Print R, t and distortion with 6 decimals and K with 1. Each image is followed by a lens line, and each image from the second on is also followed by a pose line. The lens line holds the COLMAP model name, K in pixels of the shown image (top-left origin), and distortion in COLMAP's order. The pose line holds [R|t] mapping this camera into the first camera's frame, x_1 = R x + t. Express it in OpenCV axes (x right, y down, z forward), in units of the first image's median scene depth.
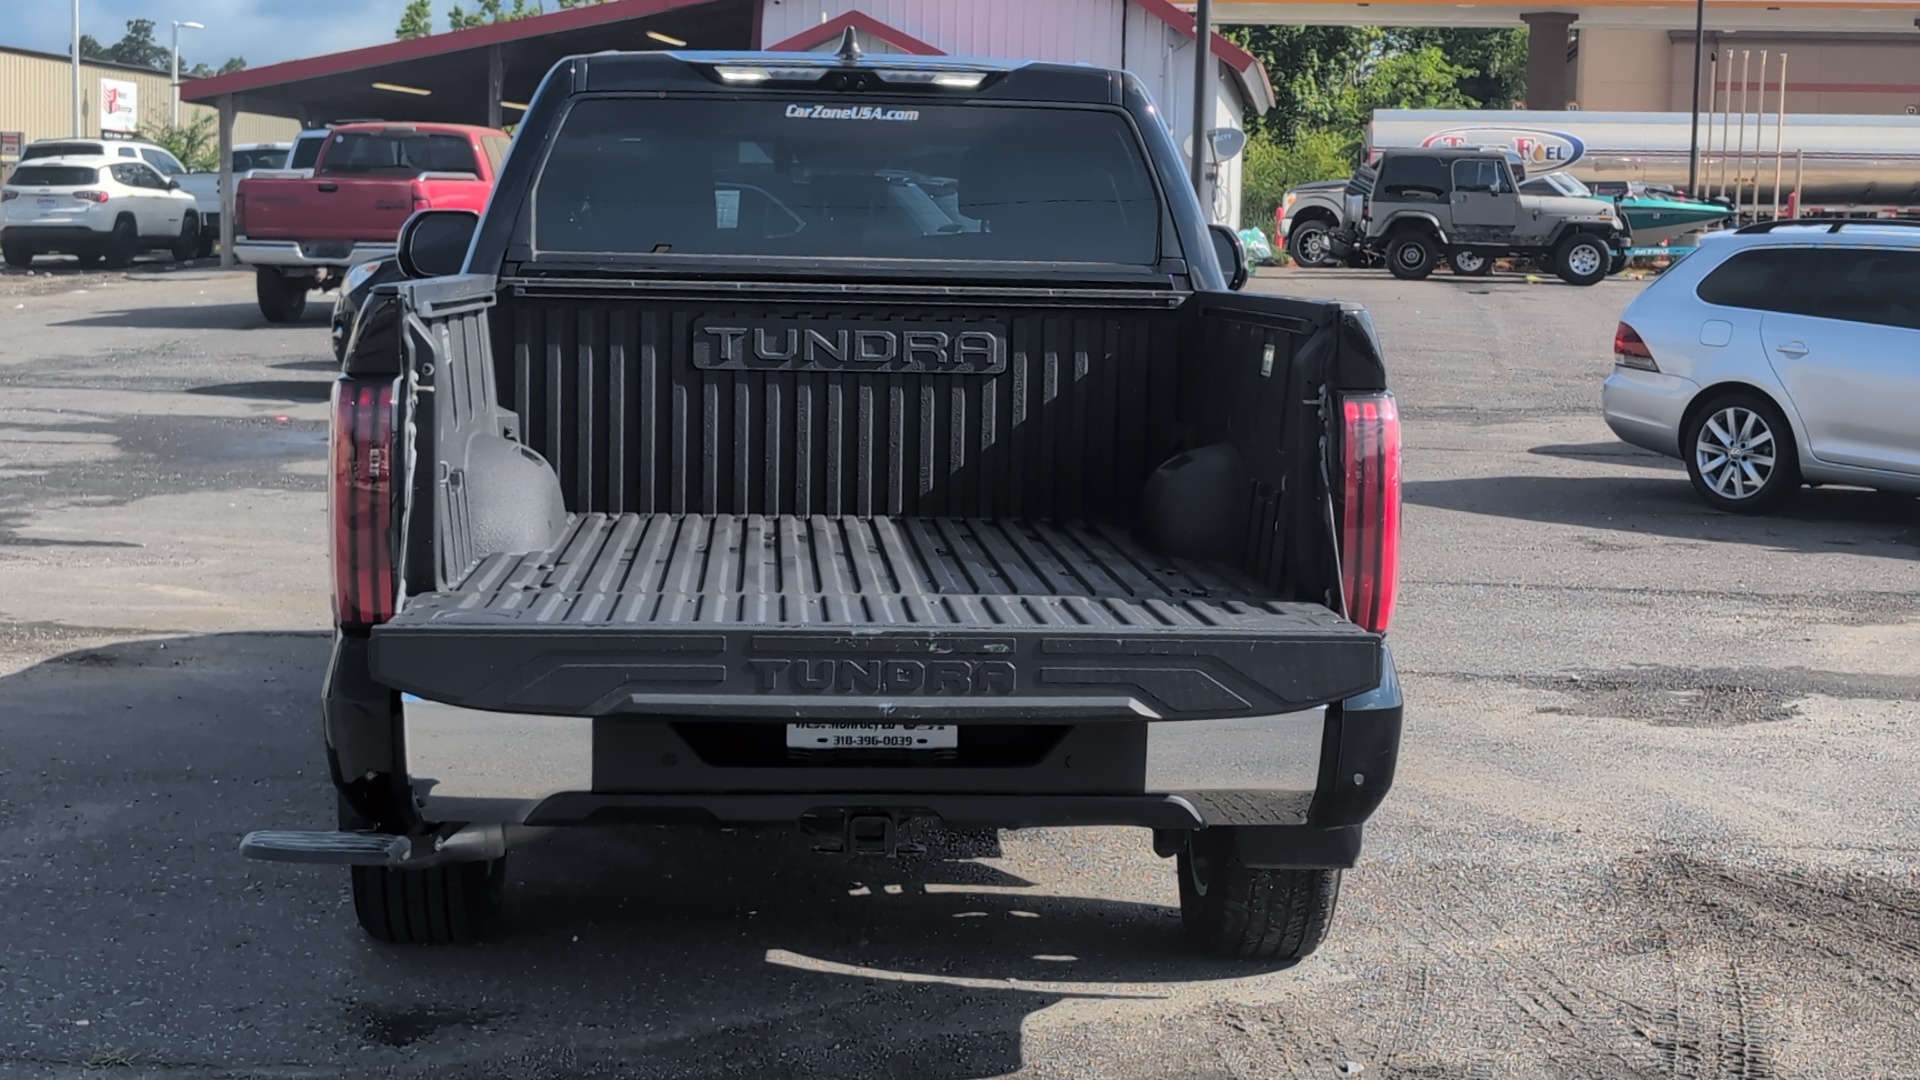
lens RADIAL K [[3166.2, 0, 956.8], [0, 3166.2, 549.0], [0, 0, 1]] dist [0.342550, -2.884258]
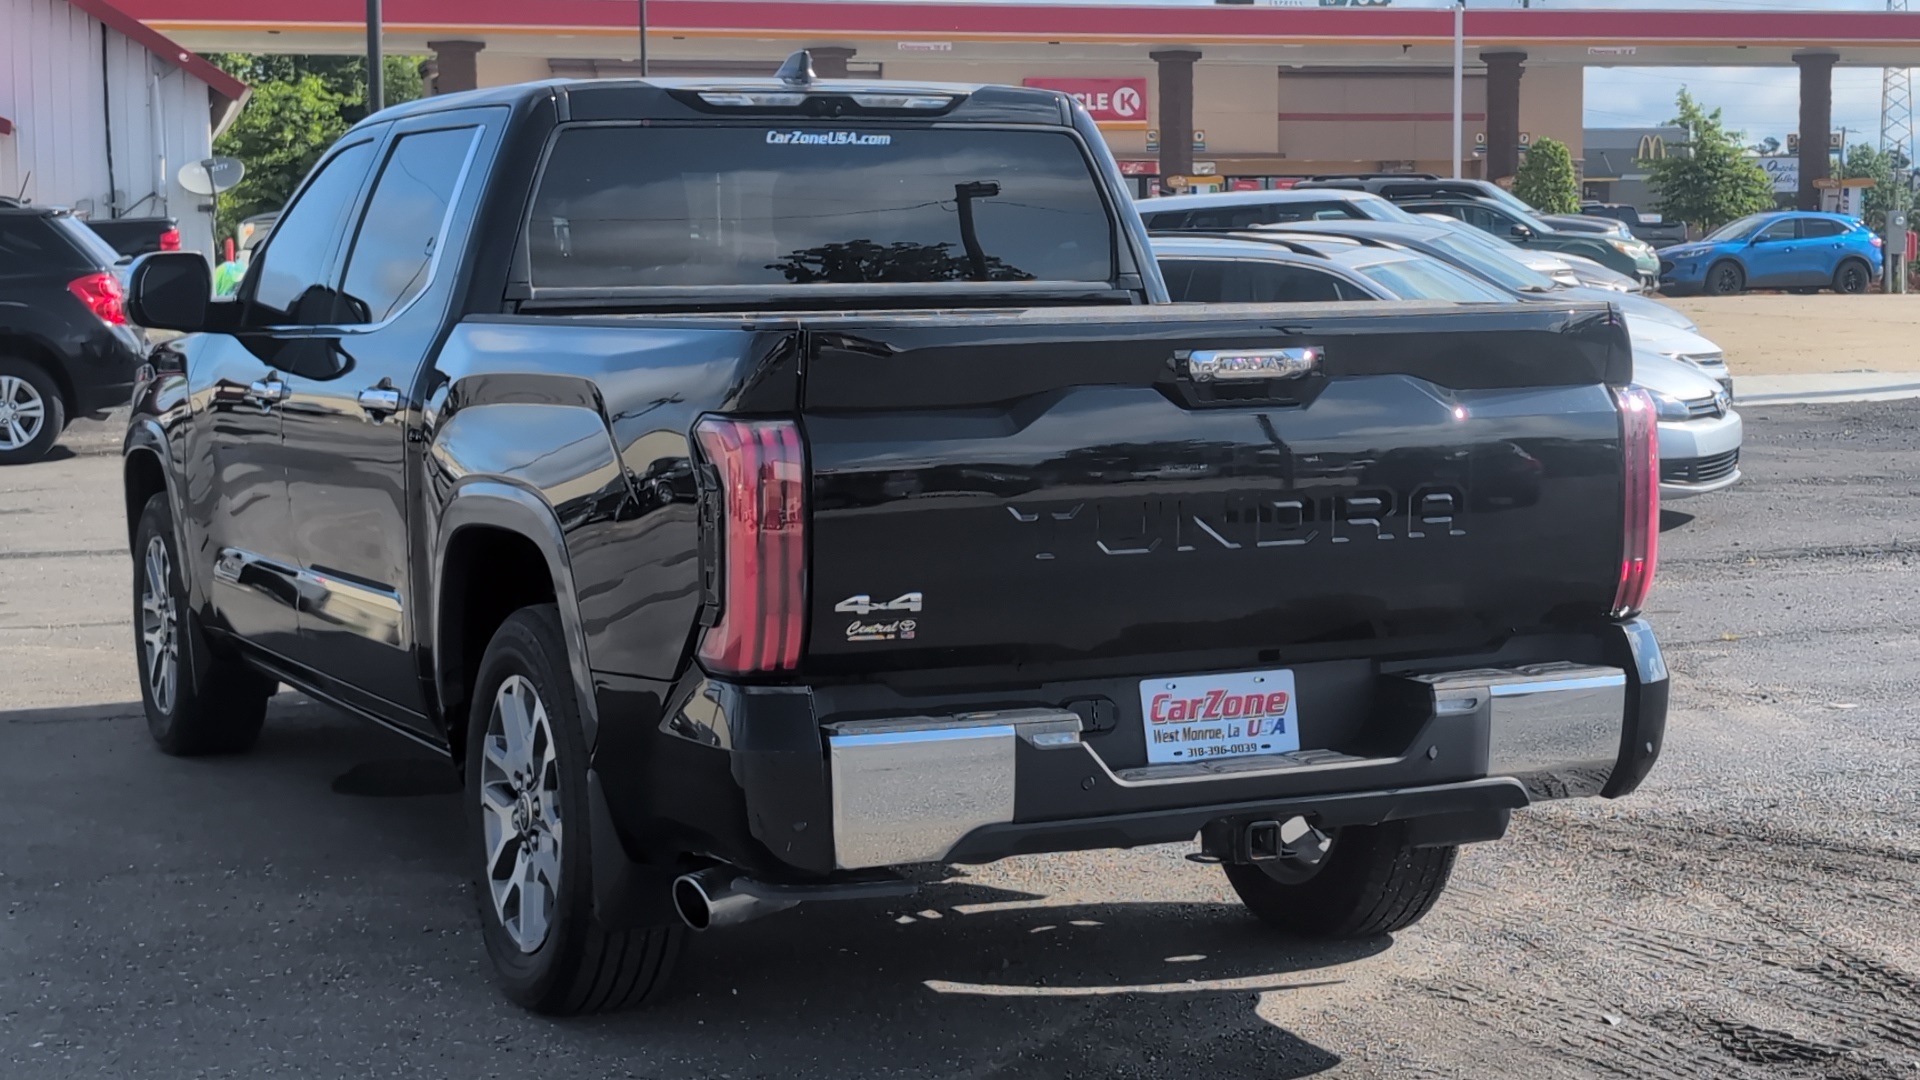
lens RADIAL K [[3184.3, 0, 960.0], [0, 3184.3, 540.0], [0, 0, 1]] dist [0.203107, -0.707138]
pose [[0.930936, -0.062873, 0.359730, -0.237920], [0.067162, 0.997742, 0.000576, -0.006507], [-0.358954, 0.023624, 0.933056, 0.039300]]
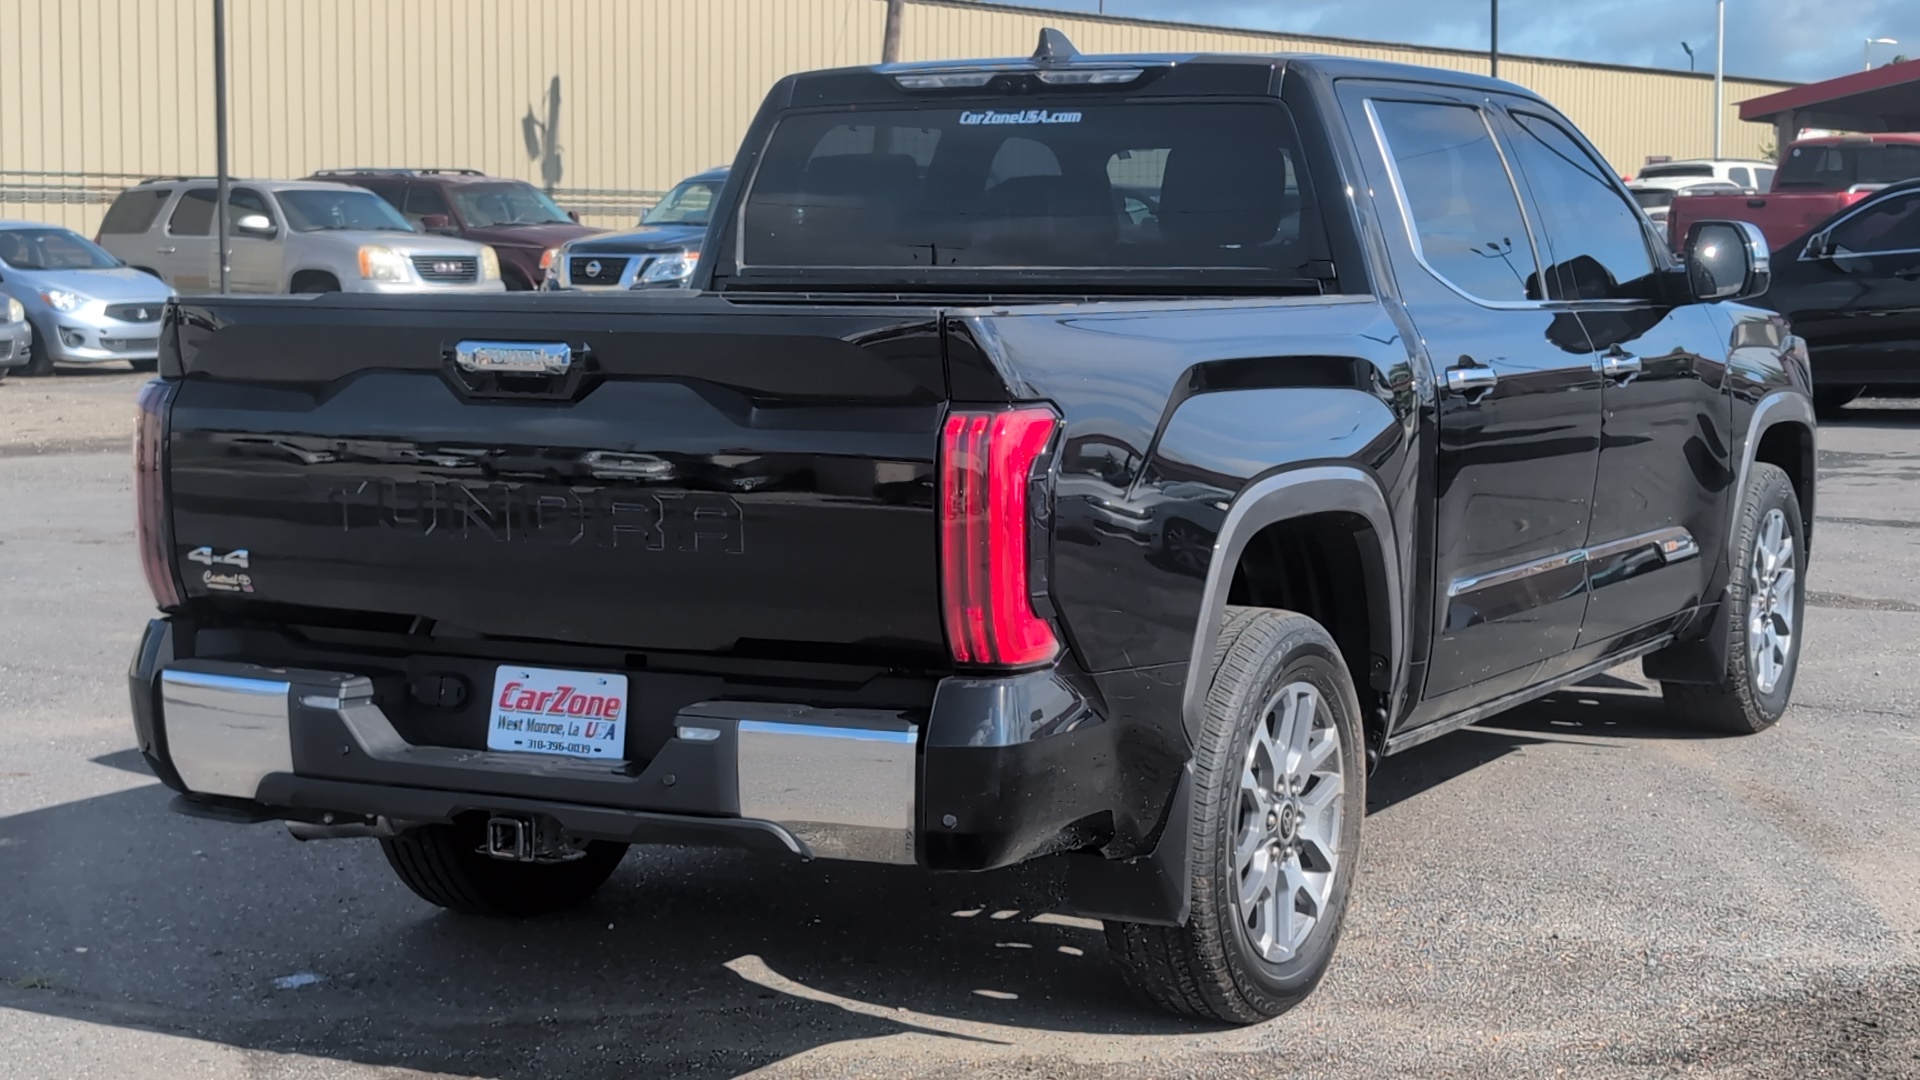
lens RADIAL K [[3126.1, 0, 955.6], [0, 3126.1, 616.2], [0, 0, 1]] dist [0.190749, 0.008099]
pose [[0.849969, 0.044638, -0.524938, 0.304390], [-0.037046, 0.999002, 0.024966, -0.005158], [0.525528, -0.001774, 0.850774, 0.113592]]
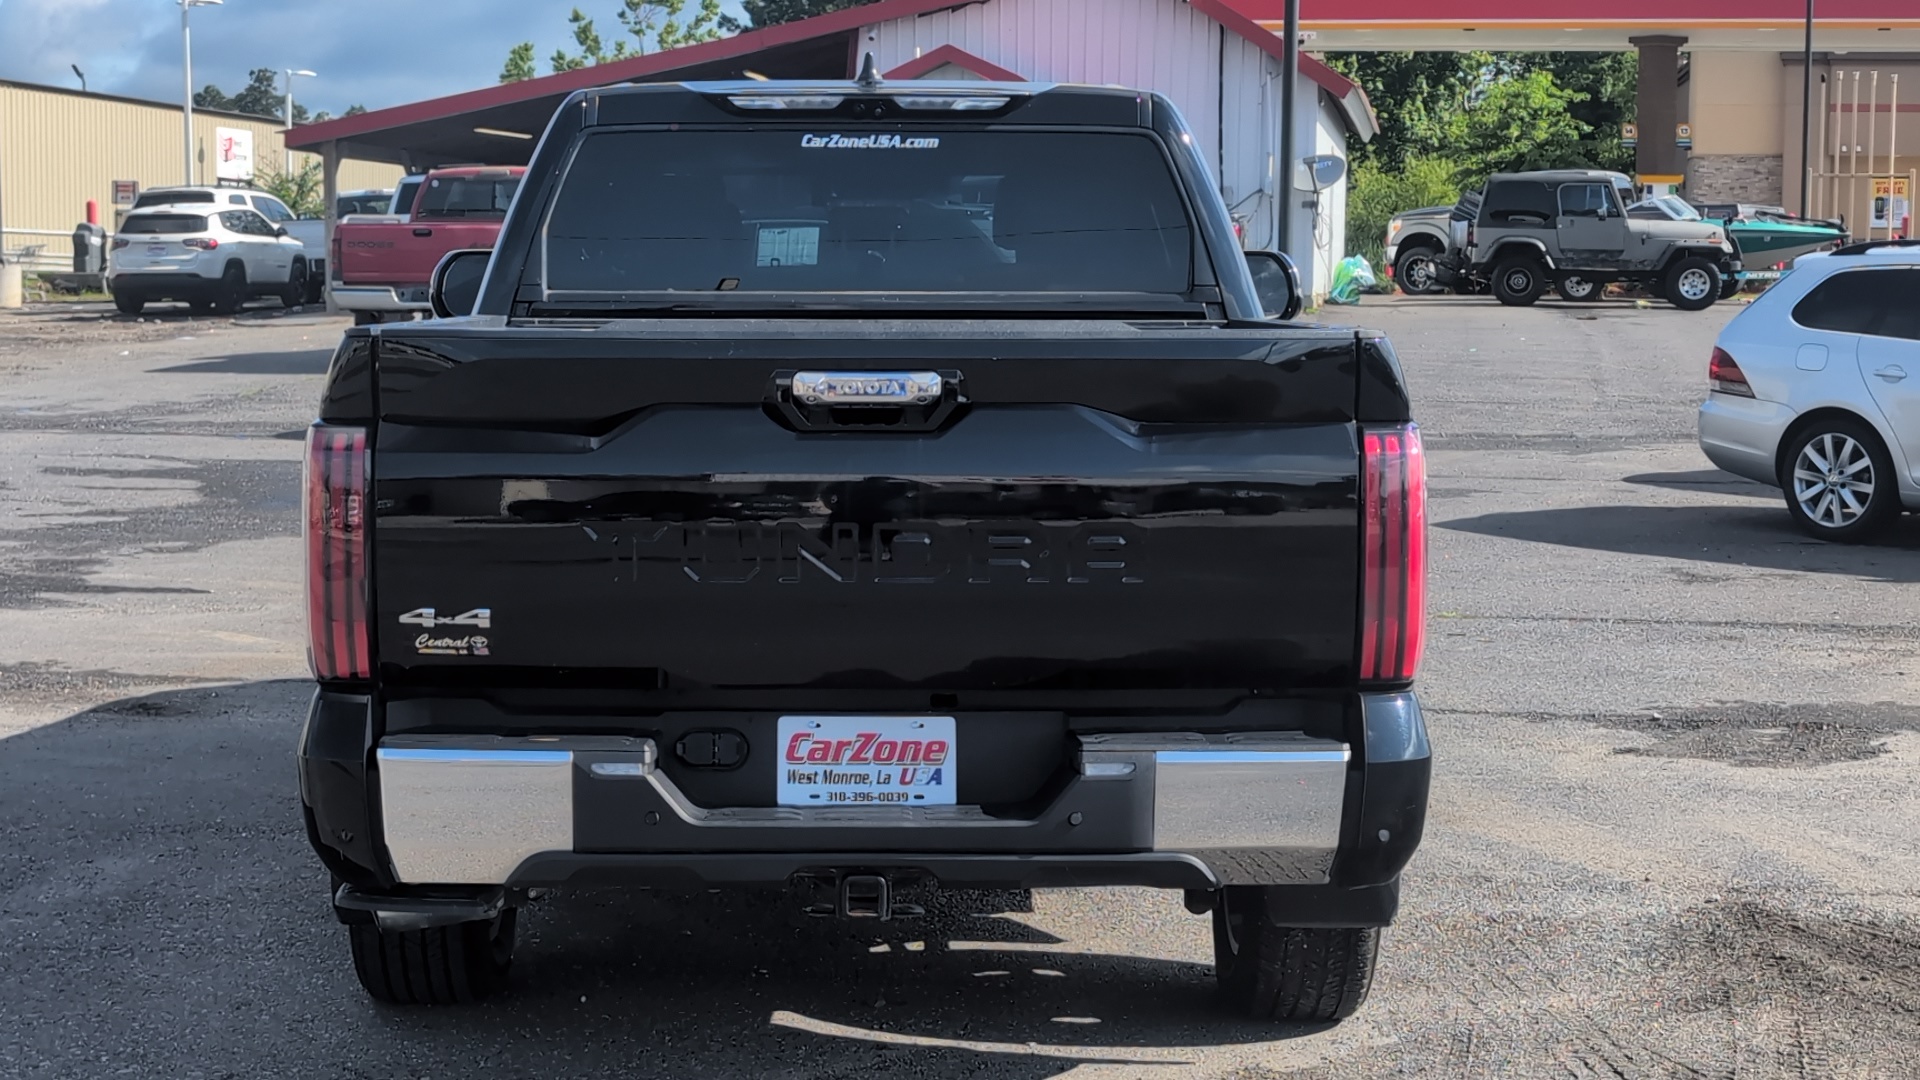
lens RADIAL K [[3166.4, 0, 870.0], [0, 3166.4, 567.3], [0, 0, 1]] dist [0.222138, -2.003305]
pose [[0.997923, -0.009993, -0.063633, 0.017913], [0.009673, 0.999939, -0.005340, -0.001745], [0.063683, 0.004714, 0.997959, 0.025656]]
